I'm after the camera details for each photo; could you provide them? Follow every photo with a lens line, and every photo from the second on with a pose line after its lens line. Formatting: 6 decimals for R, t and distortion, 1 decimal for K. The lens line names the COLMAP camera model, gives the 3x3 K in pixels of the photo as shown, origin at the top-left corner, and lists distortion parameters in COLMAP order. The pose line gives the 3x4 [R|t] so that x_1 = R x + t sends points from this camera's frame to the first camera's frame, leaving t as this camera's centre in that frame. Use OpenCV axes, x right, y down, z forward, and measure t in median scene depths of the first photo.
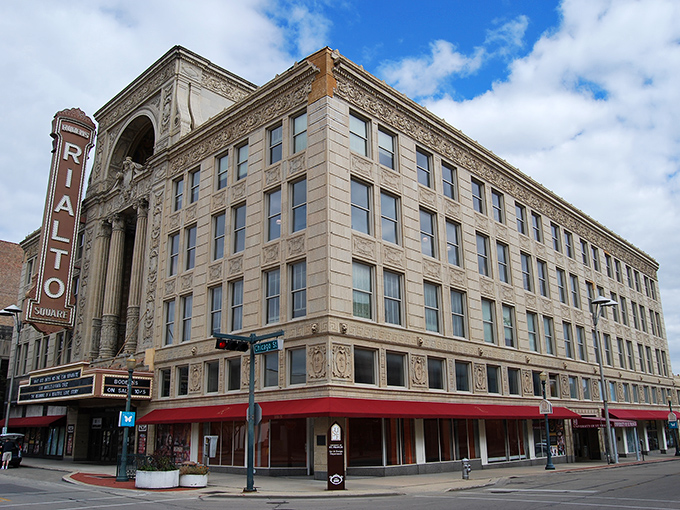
lens RADIAL K [[592.1, 0, 340.0], [0, 592.1, 255.0], [0, 0, 1]] dist [-0.099965, 0.001815]
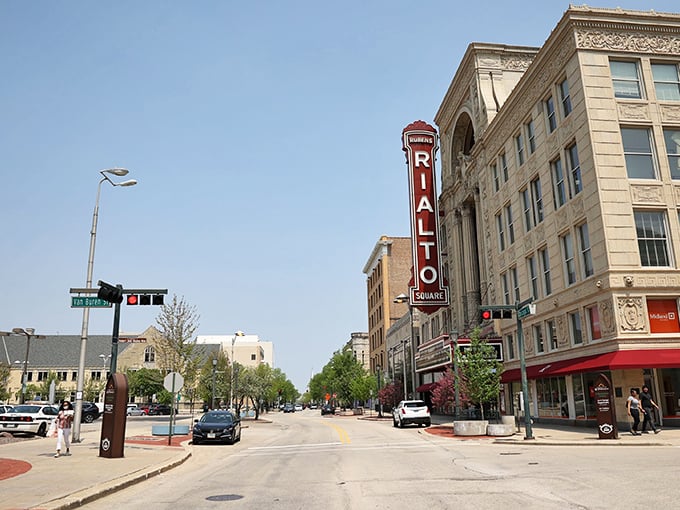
lens RADIAL K [[574.7, 0, 340.0], [0, 574.7, 255.0], [0, 0, 1]] dist [-0.141649, 0.006065]
pose [[0.738601, -0.164497, -0.653765, 0.164979], [0.204908, 0.978670, -0.014749, -0.003977], [0.642247, -0.123068, 0.756554, -0.010942]]
